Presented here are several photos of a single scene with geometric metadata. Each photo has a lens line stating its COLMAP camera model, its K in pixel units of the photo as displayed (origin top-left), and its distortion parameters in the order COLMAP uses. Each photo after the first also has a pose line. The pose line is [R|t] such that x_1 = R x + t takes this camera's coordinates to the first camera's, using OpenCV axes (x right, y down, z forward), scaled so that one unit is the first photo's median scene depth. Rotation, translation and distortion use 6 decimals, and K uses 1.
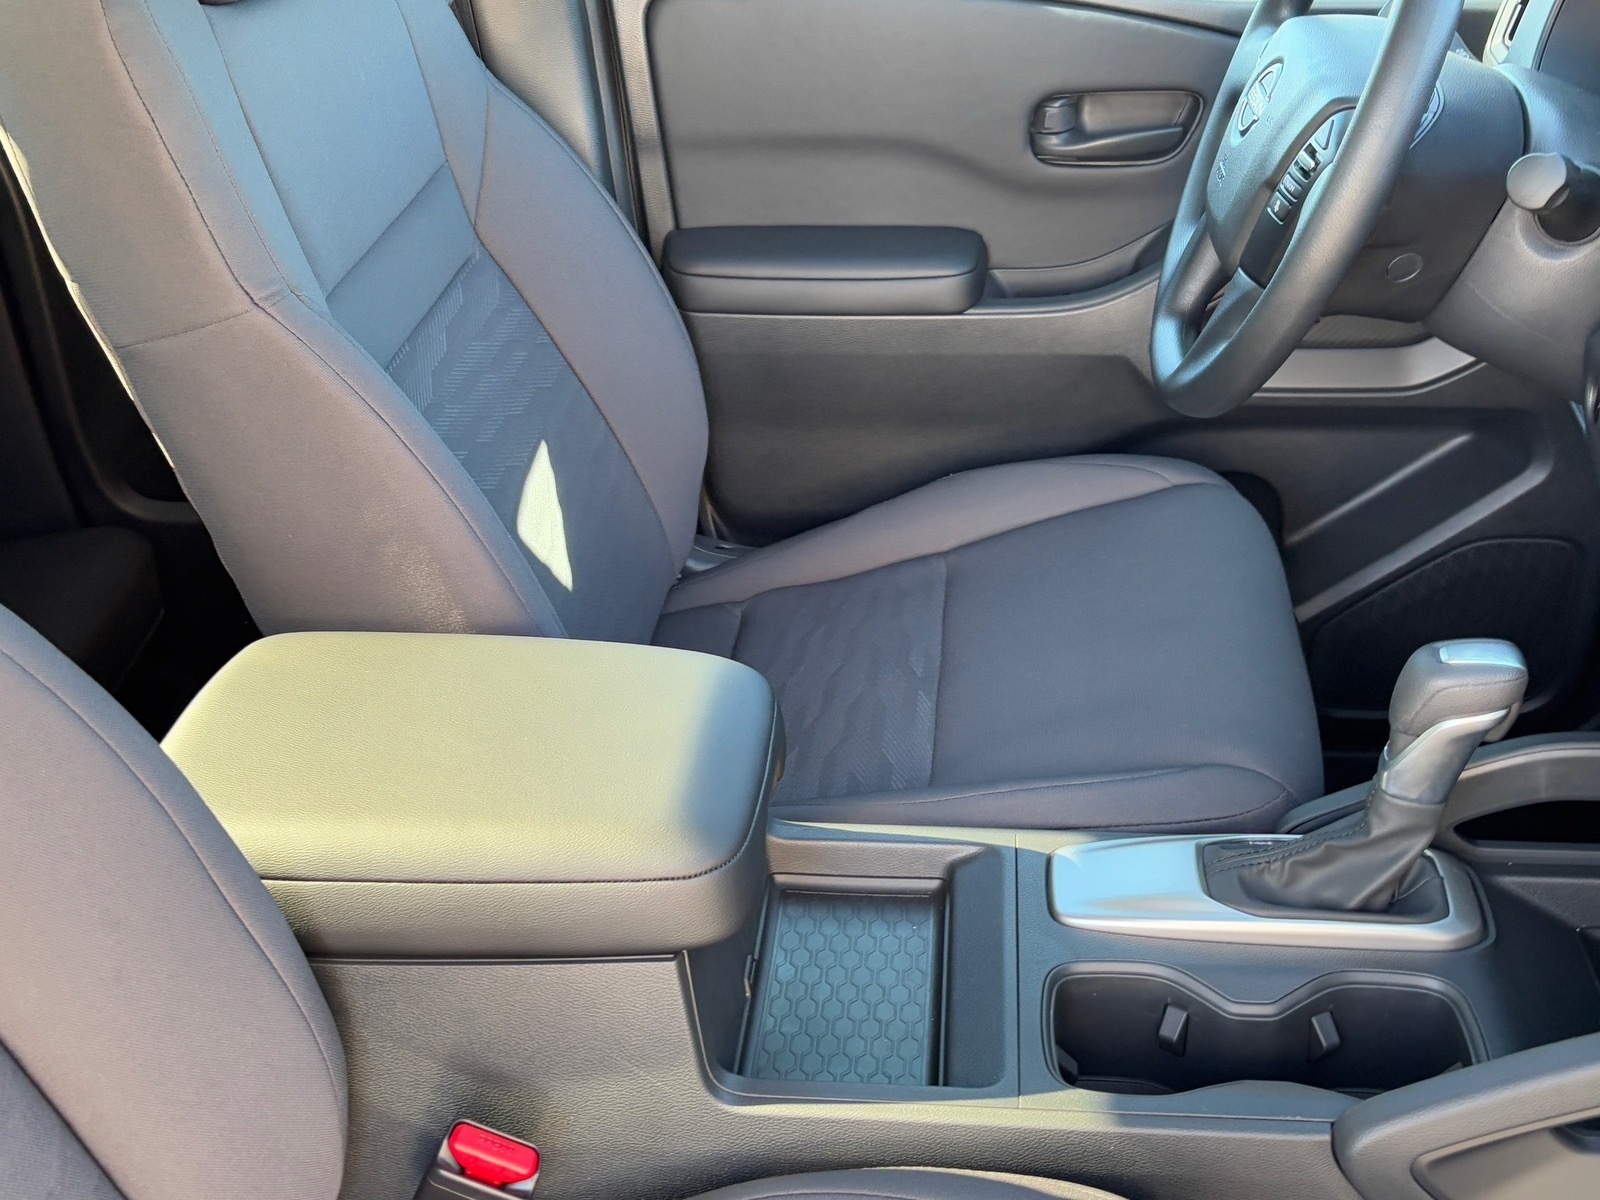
lens RADIAL K [[1859.6, 0, 800.0], [0, 1859.6, 600.0], [0, 0, 1]] dist [0.187694, -0.698977]
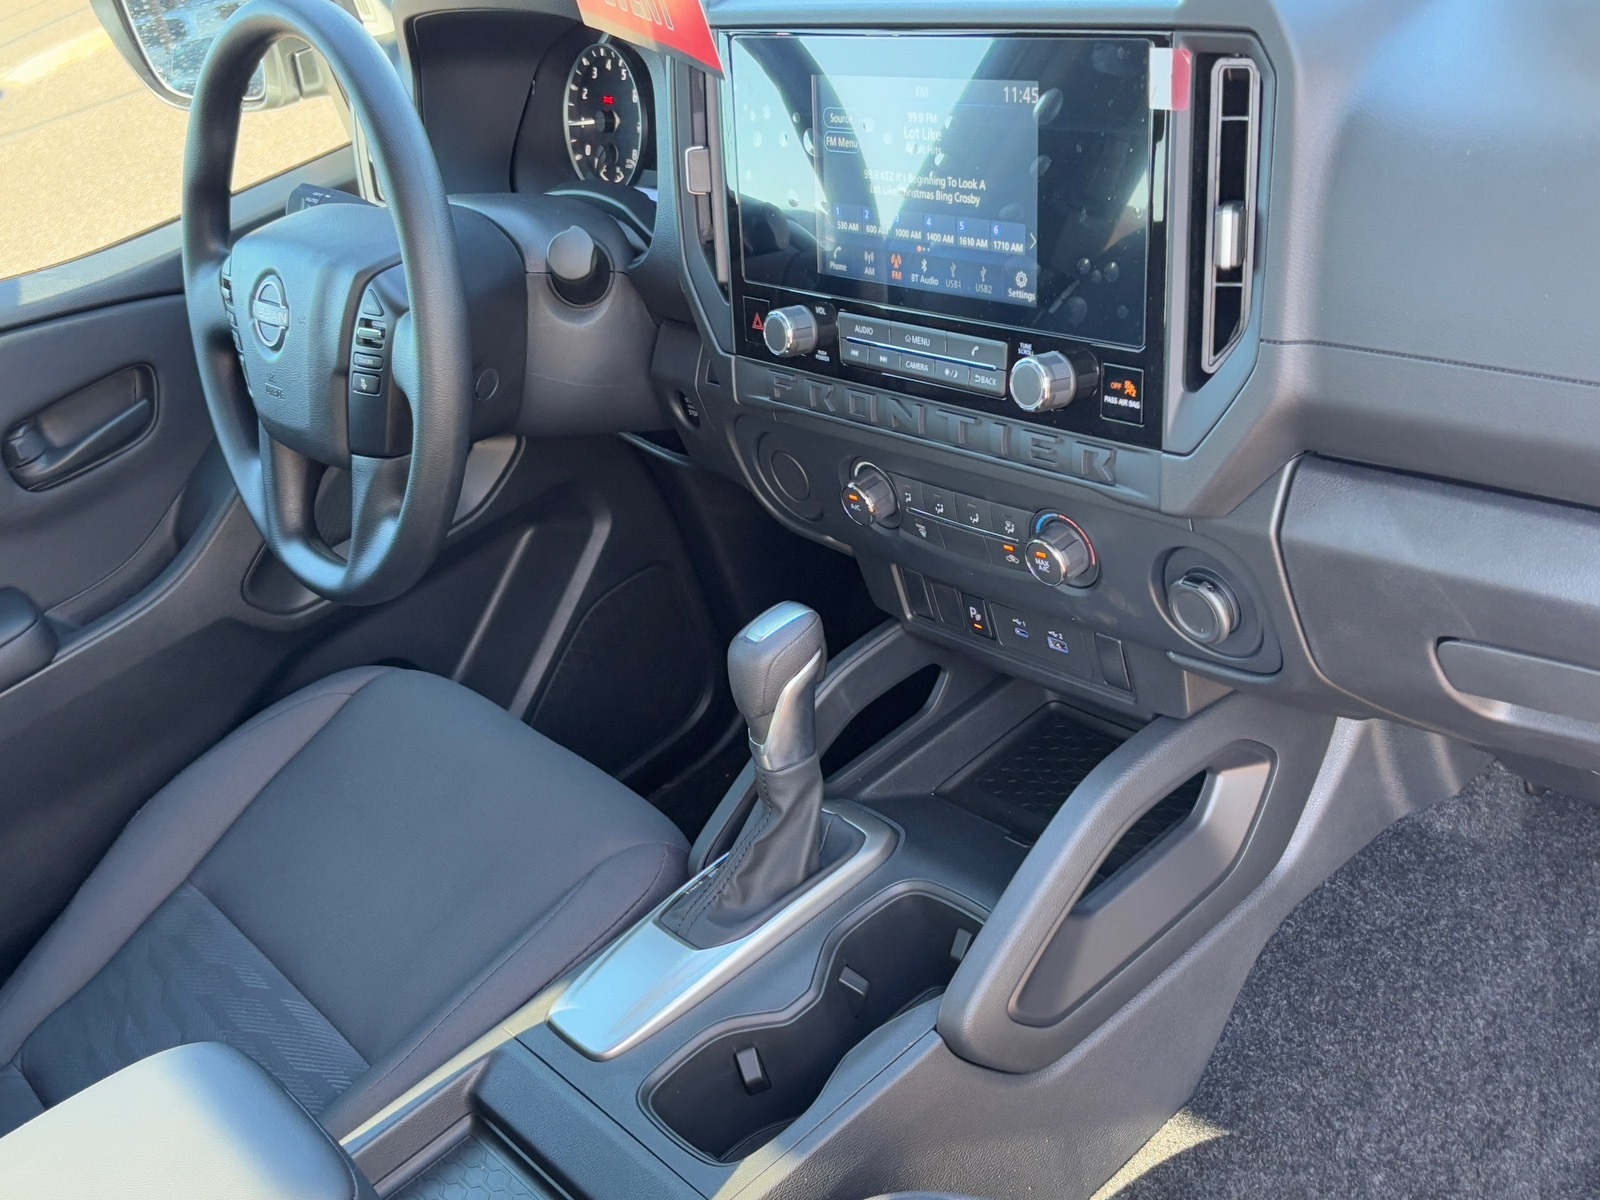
lens RADIAL K [[1859.6, 0, 800.0], [0, 1859.6, 600.0], [0, 0, 1]] dist [0.187694, -0.698977]
pose [[0.693584, -0.484525, 0.533082, -0.203276], [0.550080, 0.834036, 0.042366, -0.019128], [-0.465137, 0.263854, 0.845002, 0.032032]]
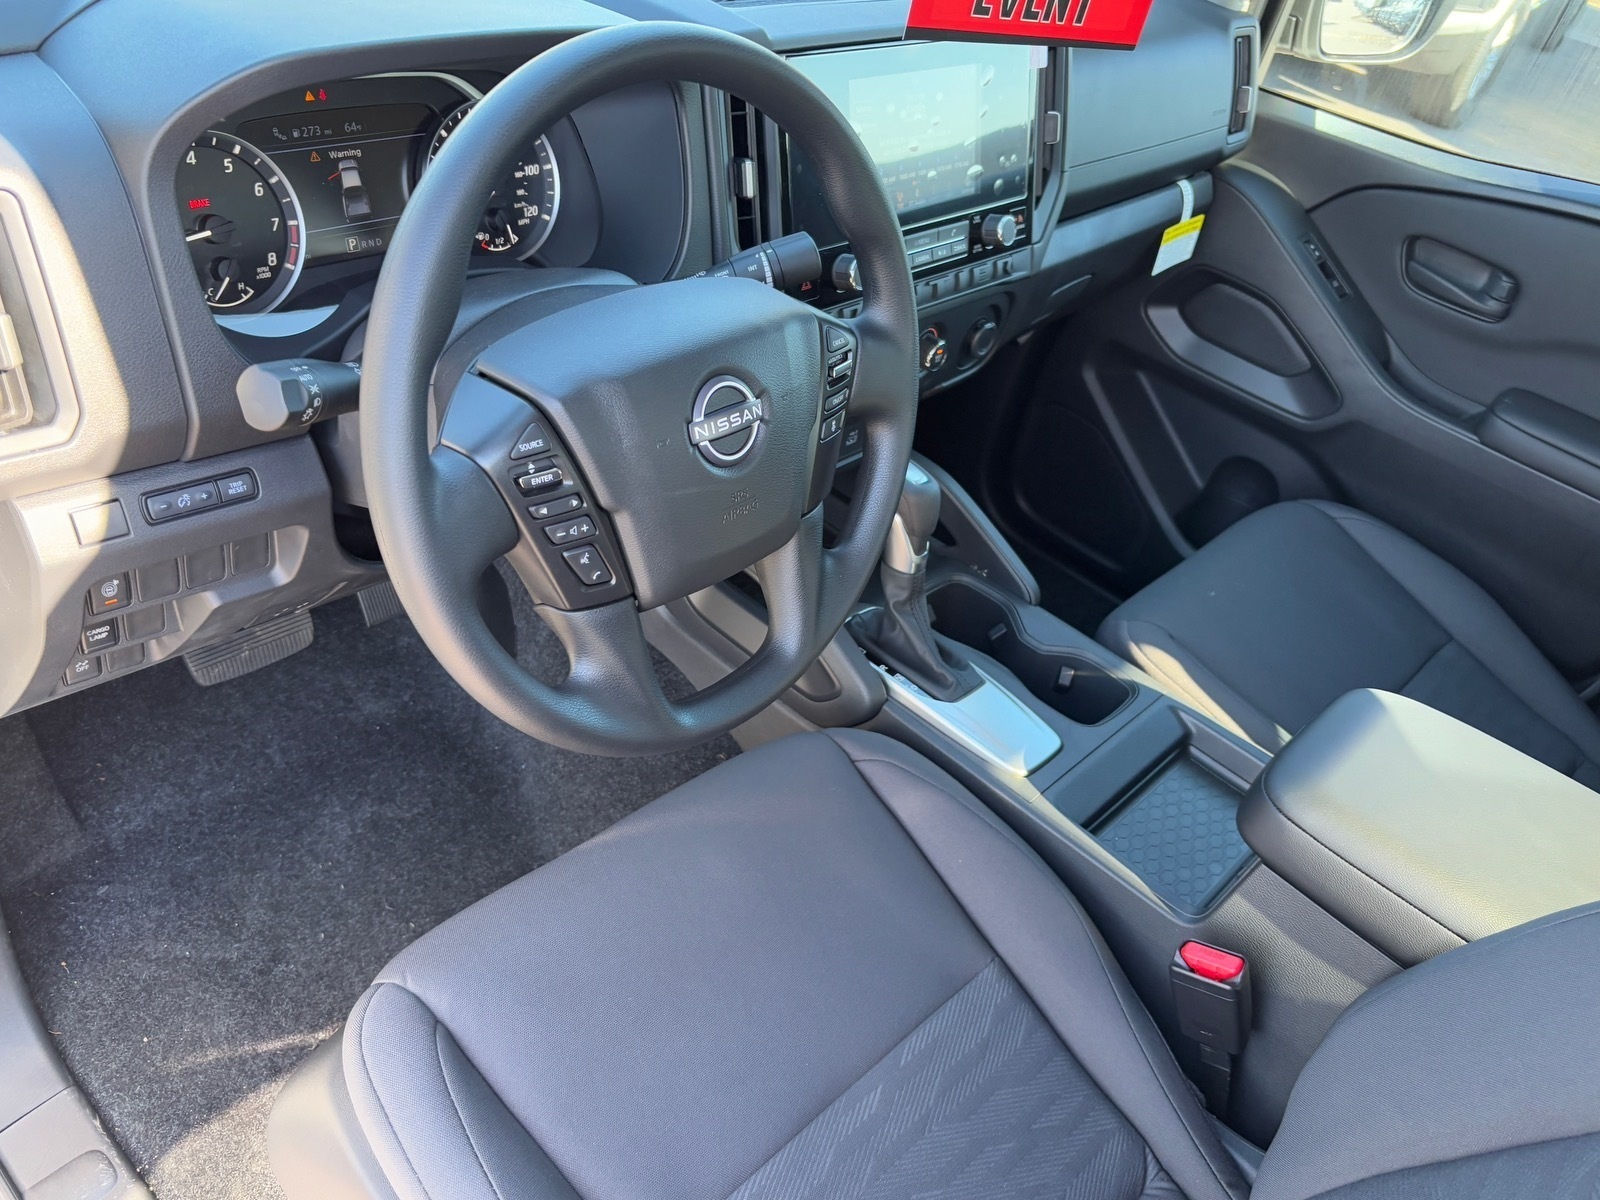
lens RADIAL K [[1351.0, 0, 800.0], [0, 1351.0, 600.0], [0, 0, 1]] dist [0.014798, 0.007421]
pose [[-0.801517, -0.442465, 0.402238, -0.083835], [0.146479, 0.506895, 0.849471, -0.835896], [-0.579753, 0.739785, -0.341473, 1.389379]]
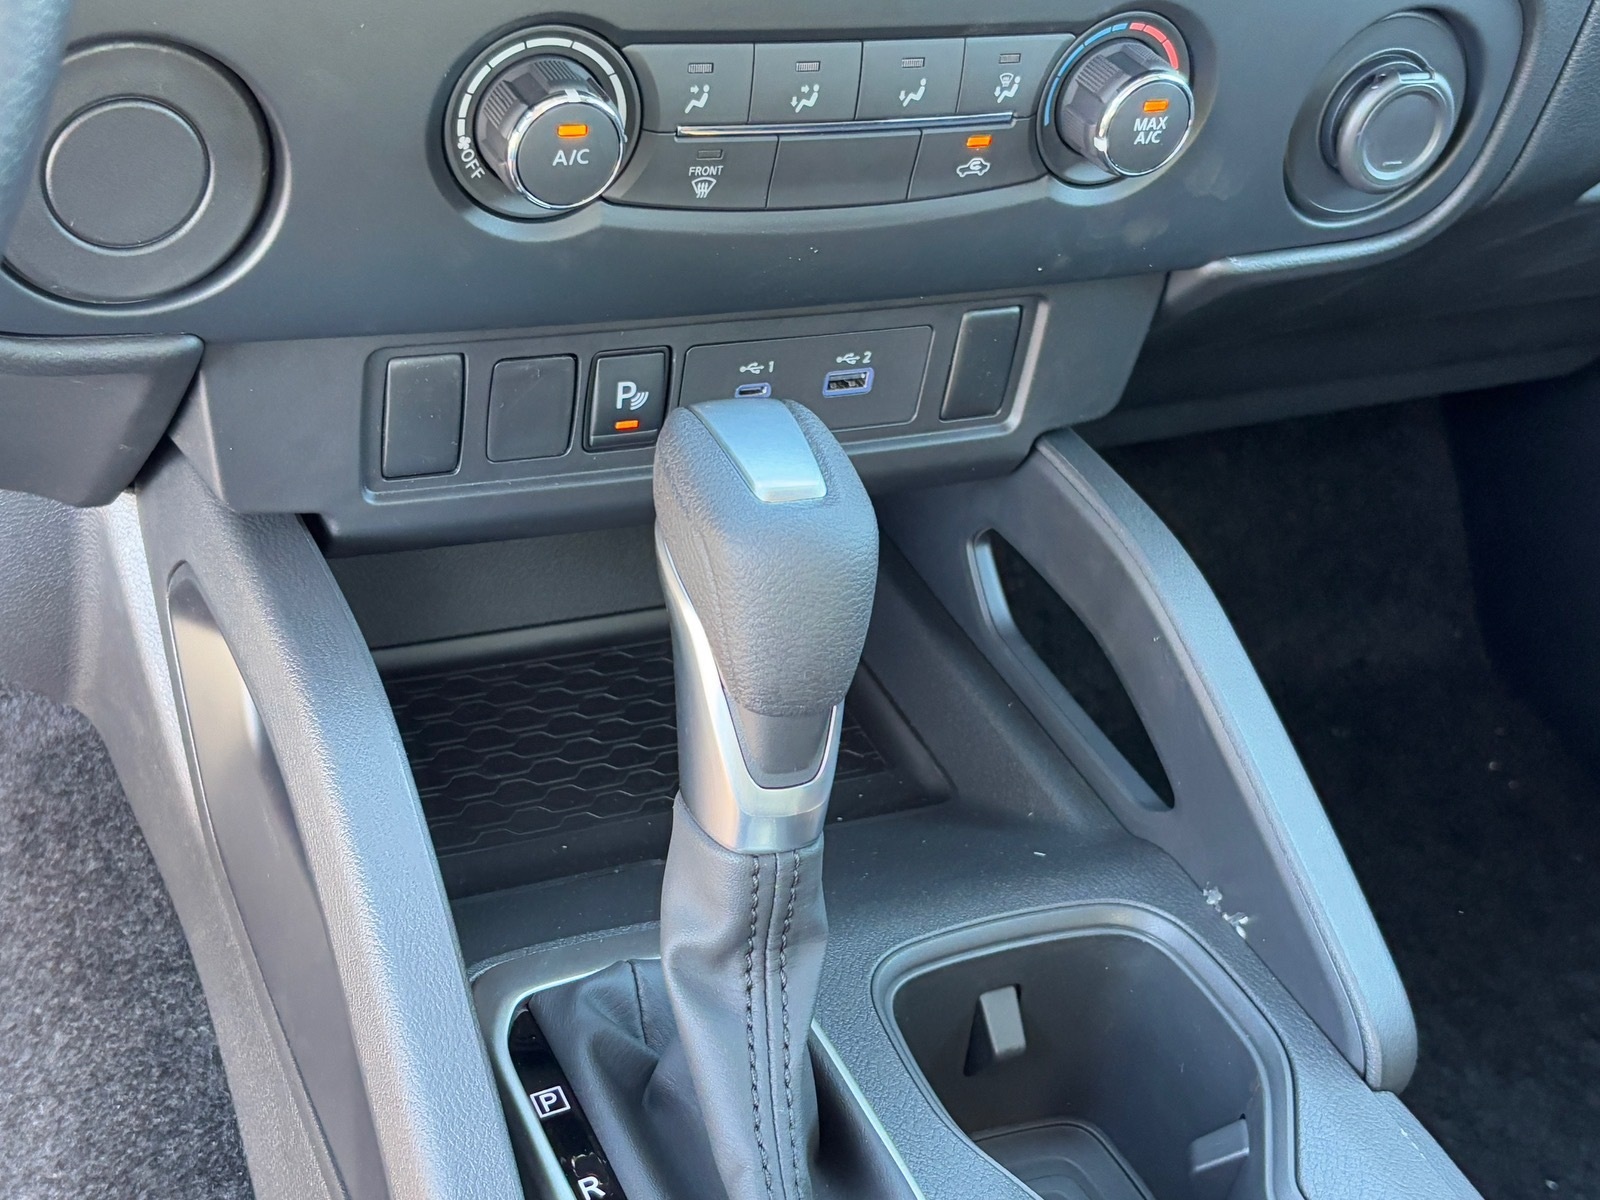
lens RADIAL K [[2178.2, 0, 800.0], [0, 2178.2, 600.0], [0, 0, 1]] dist [0.156213, -0.019707]
pose [[-0.509054, -0.515109, 0.689584, -0.001417], [0.308165, 0.638979, 0.704798, -0.262834], [-0.803678, 0.571286, -0.166536, 0.989288]]
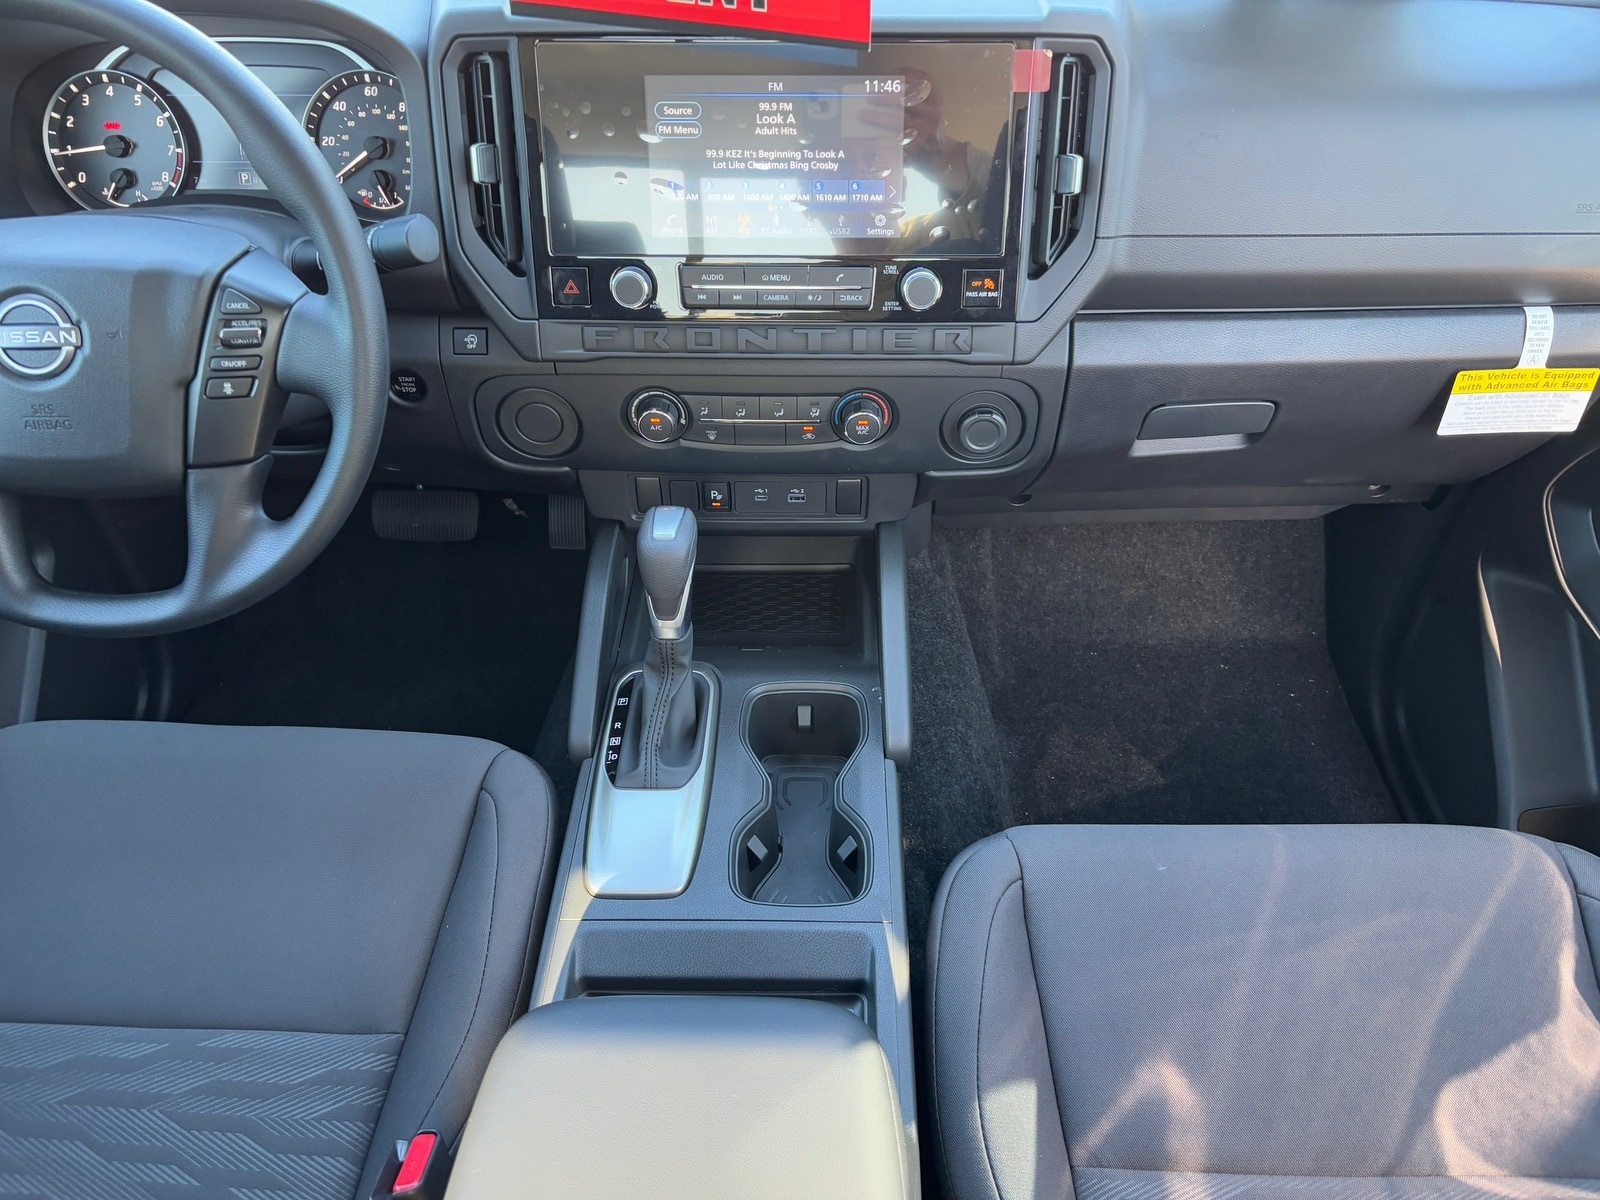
lens RADIAL K [[1238.6, 0, 800.0], [0, 1238.6, 600.0], [0, 0, 1]] dist [0.004513, -0.008834]
pose [[-0.081145, -0.606936, 0.790597, -0.391436], [0.498175, 0.662326, 0.559594, -0.369551], [-0.863271, 0.439265, 0.248616, 0.634288]]
